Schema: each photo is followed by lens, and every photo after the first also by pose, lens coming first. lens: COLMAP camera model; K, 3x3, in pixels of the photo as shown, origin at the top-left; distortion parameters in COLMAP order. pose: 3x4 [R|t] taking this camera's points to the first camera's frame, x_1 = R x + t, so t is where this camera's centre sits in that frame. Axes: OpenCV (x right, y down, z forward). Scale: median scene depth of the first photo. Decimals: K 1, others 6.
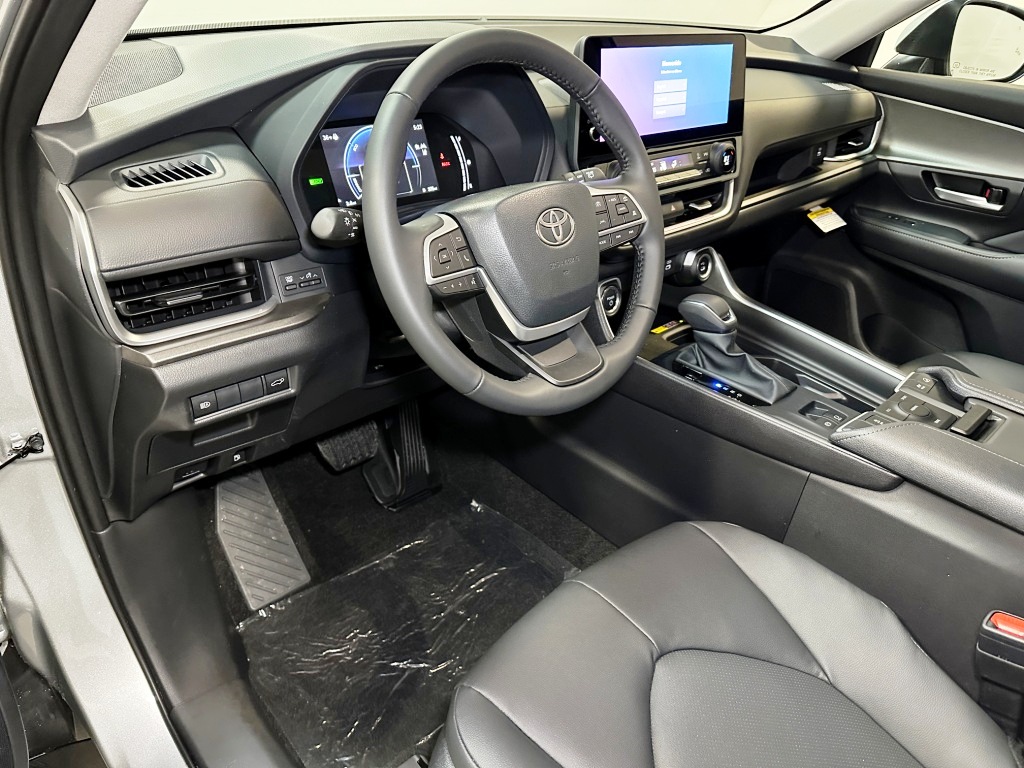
lens RADIAL K [[718.5, 0, 512.0], [0, 718.5, 384.0], [0, 0, 1]] dist [0.126157, -0.207229]
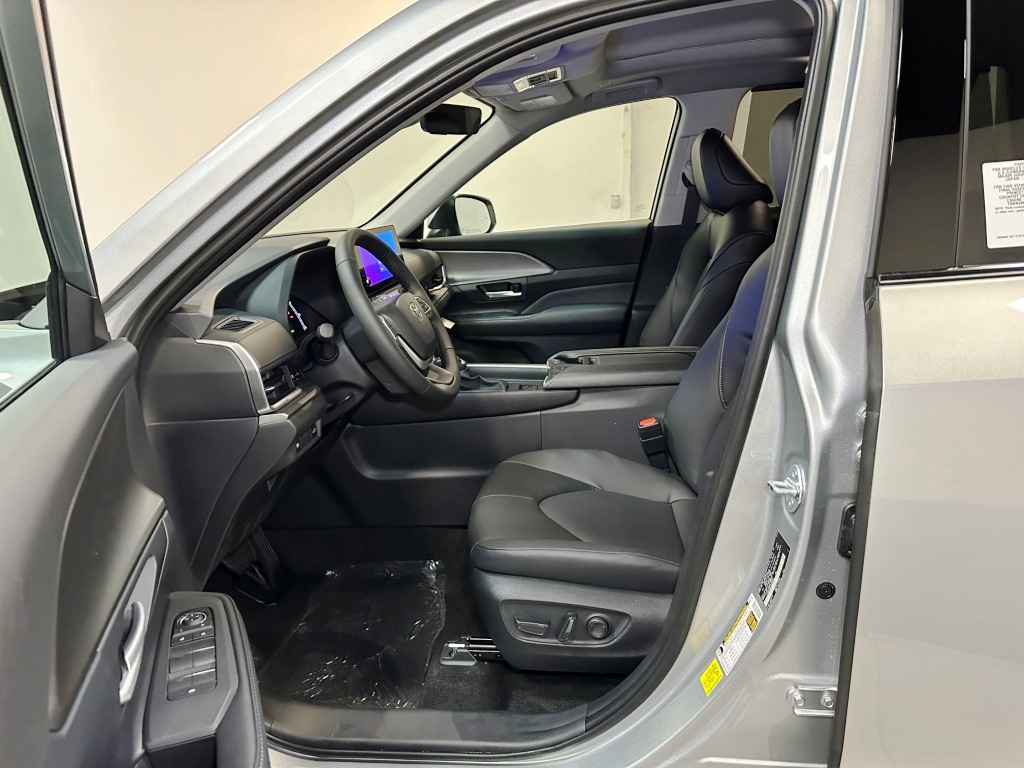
lens RADIAL K [[718.5, 0, 512.0], [0, 718.5, 384.0], [0, 0, 1]] dist [0.126157, -0.207229]
pose [[0.736891, -0.280411, 0.615111, -0.622756], [0.434555, 0.893494, -0.113271, 0.185908], [-0.517835, 0.350768, 0.780262, -0.372795]]
